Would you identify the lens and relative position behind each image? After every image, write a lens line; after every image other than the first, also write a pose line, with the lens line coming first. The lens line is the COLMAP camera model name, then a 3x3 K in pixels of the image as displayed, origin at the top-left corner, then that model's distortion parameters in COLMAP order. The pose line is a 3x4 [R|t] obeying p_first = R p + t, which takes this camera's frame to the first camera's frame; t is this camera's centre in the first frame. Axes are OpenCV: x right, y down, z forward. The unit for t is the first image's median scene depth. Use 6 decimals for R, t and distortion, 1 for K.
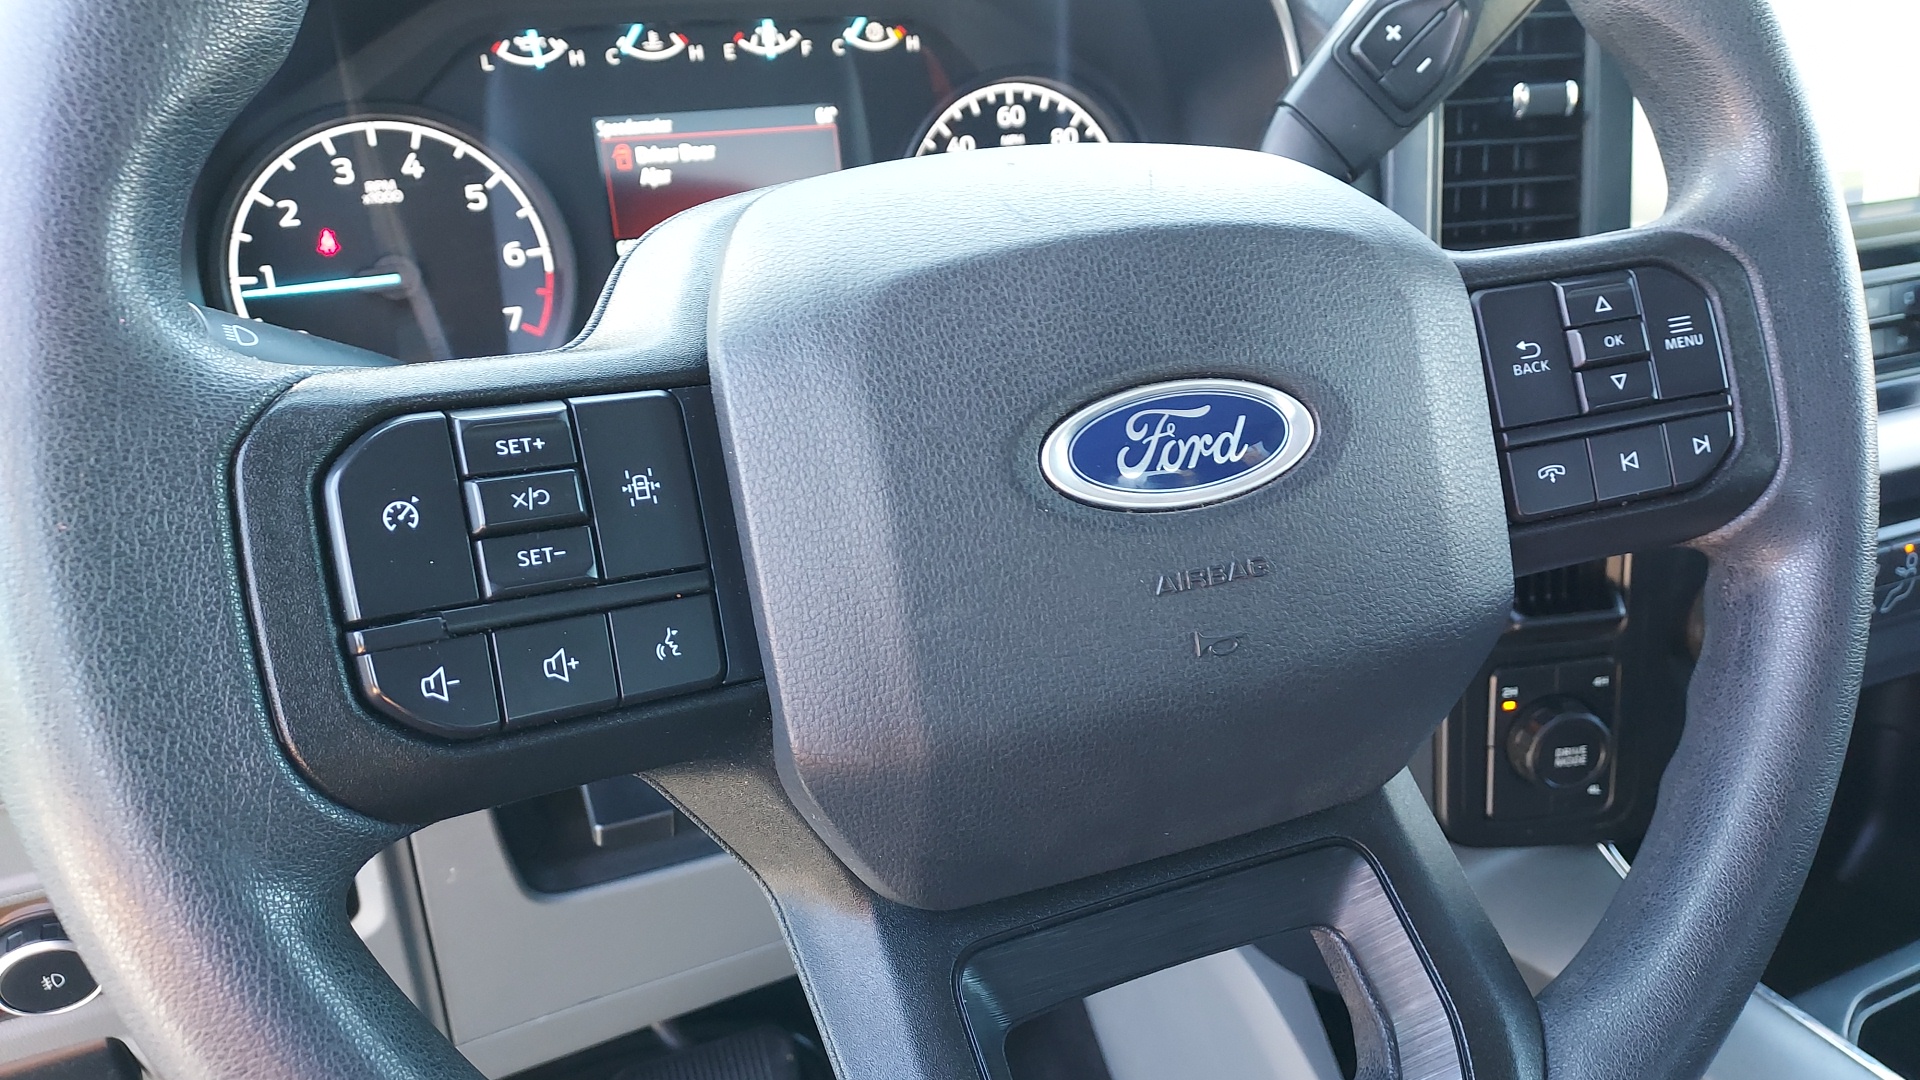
lens RADIAL K [[1390.4, 0, 959.4], [0, 1390.4, 550.8], [0, 0, 1]] dist [0.068736, -0.114652]
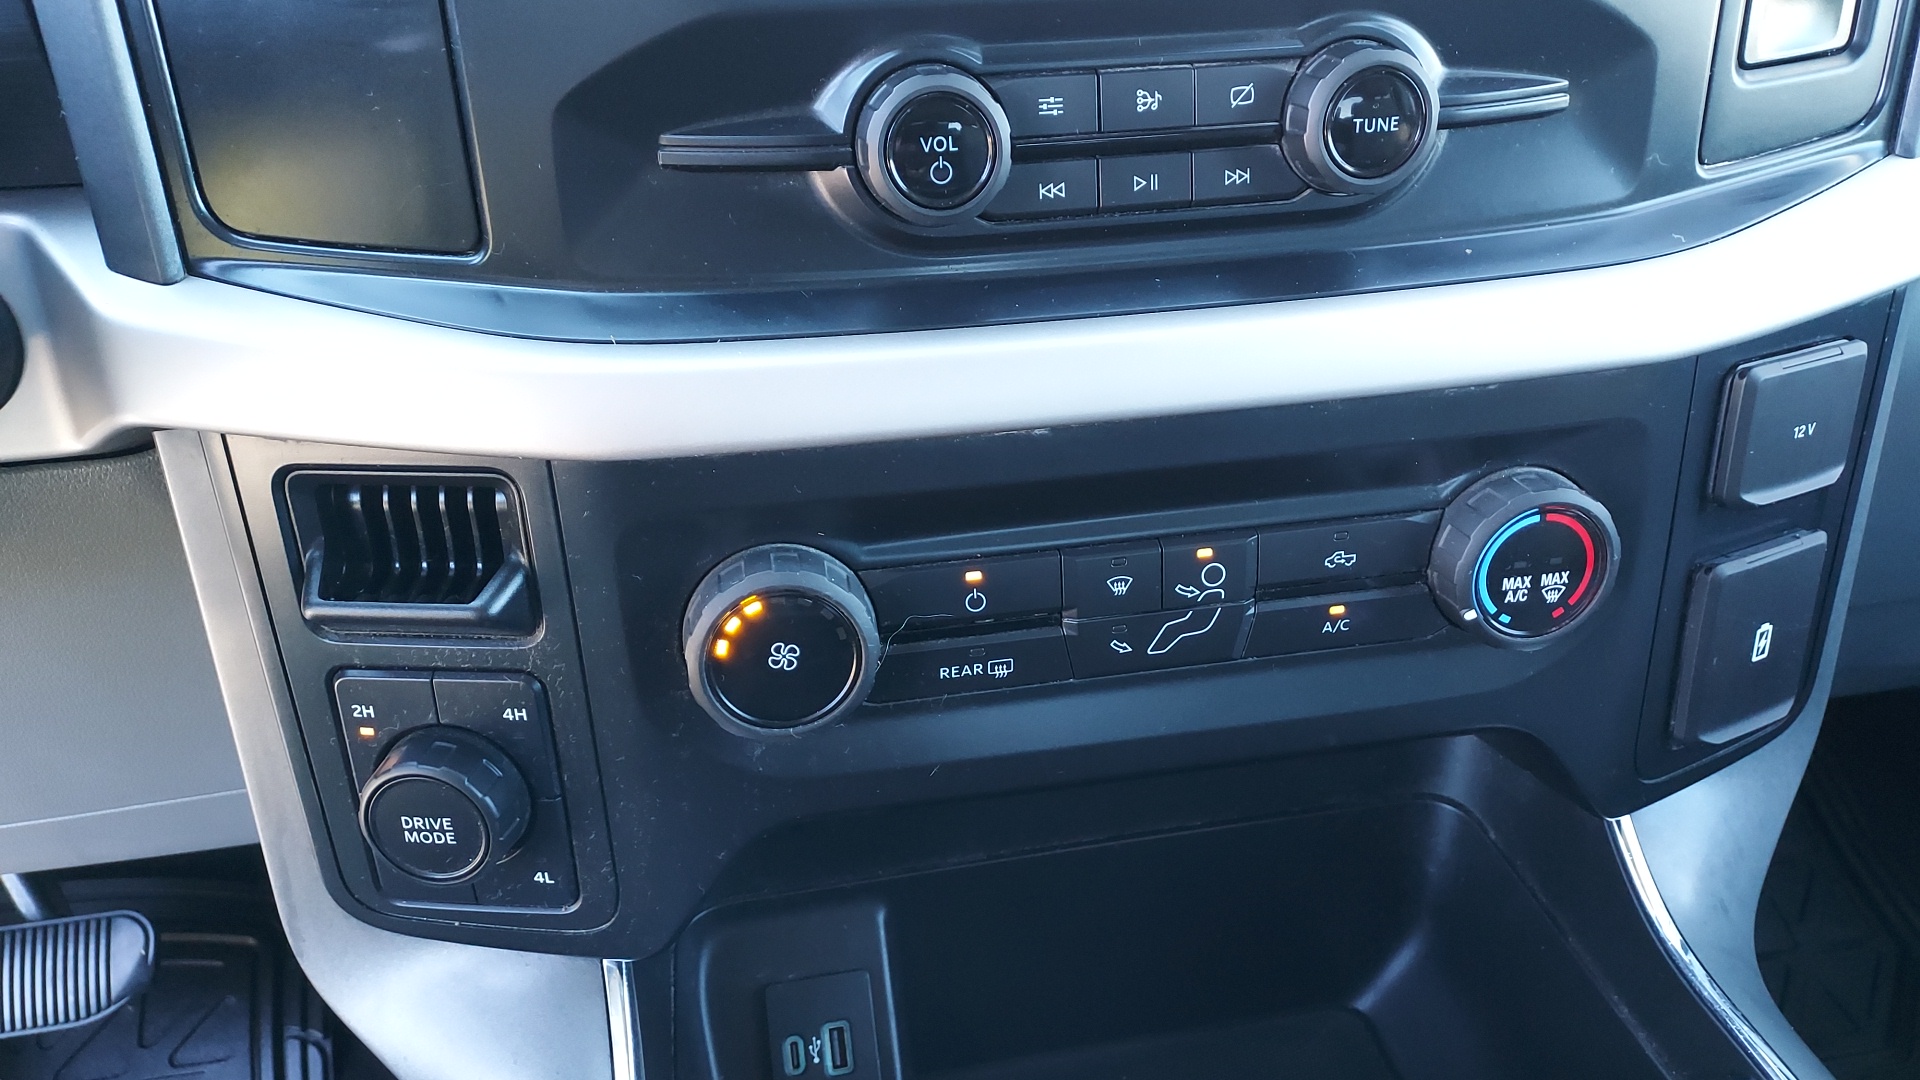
lens RADIAL K [[1355.6, 0, 968.6], [0, 1355.6, 527.2], [0, 0, 1]] dist [0.073309, -0.092772]
pose [[0.970481, 0.126554, -0.205307, 0.877274], [-0.097943, 0.984716, 0.144020, -0.101092], [0.220395, -0.119661, 0.968043, 0.576537]]
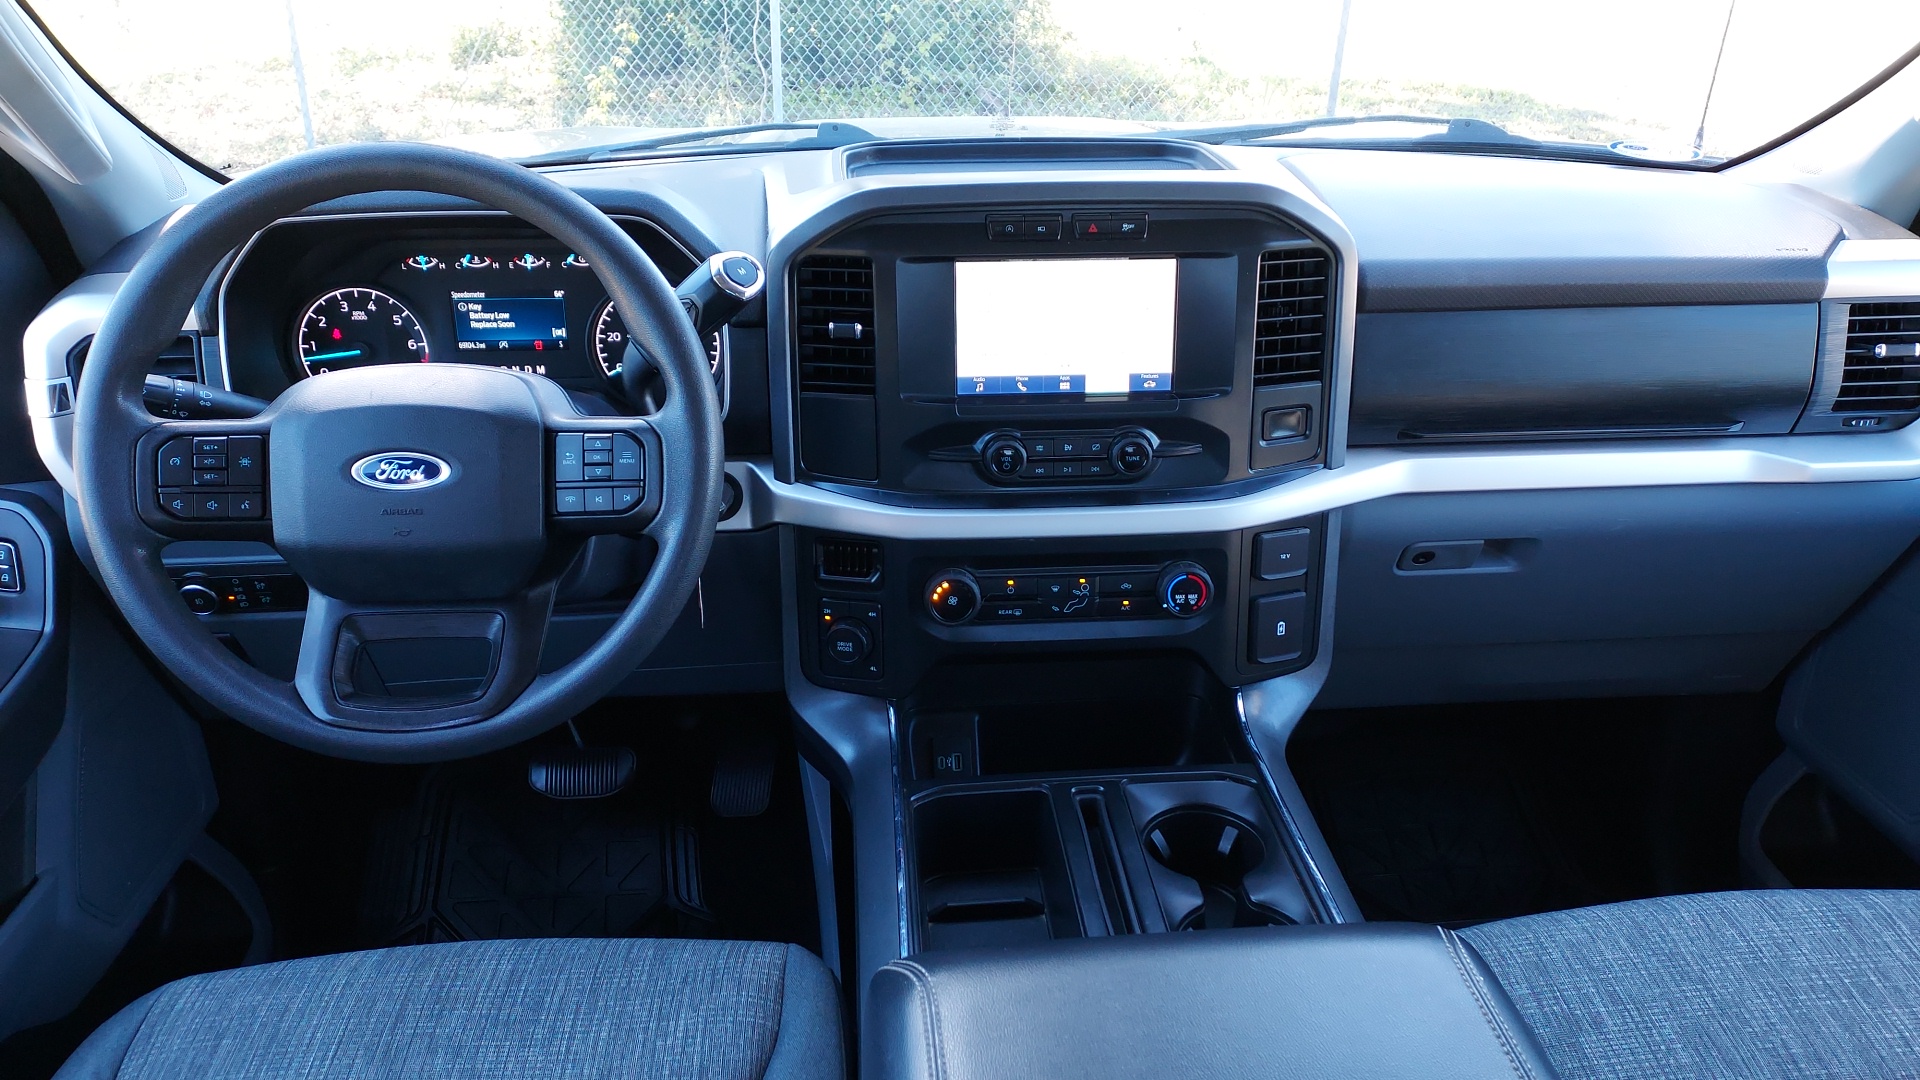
lens RADIAL K [[1355.6, 0, 968.6], [0, 1355.6, 527.2], [0, 0, 1]] dist [0.073309, -0.092772]
pose [[0.943990, 0.159685, -0.288761, 1.315576], [-0.151920, 0.987164, 0.049260, -0.170565], [0.292921, -0.002632, 0.956133, -0.950448]]
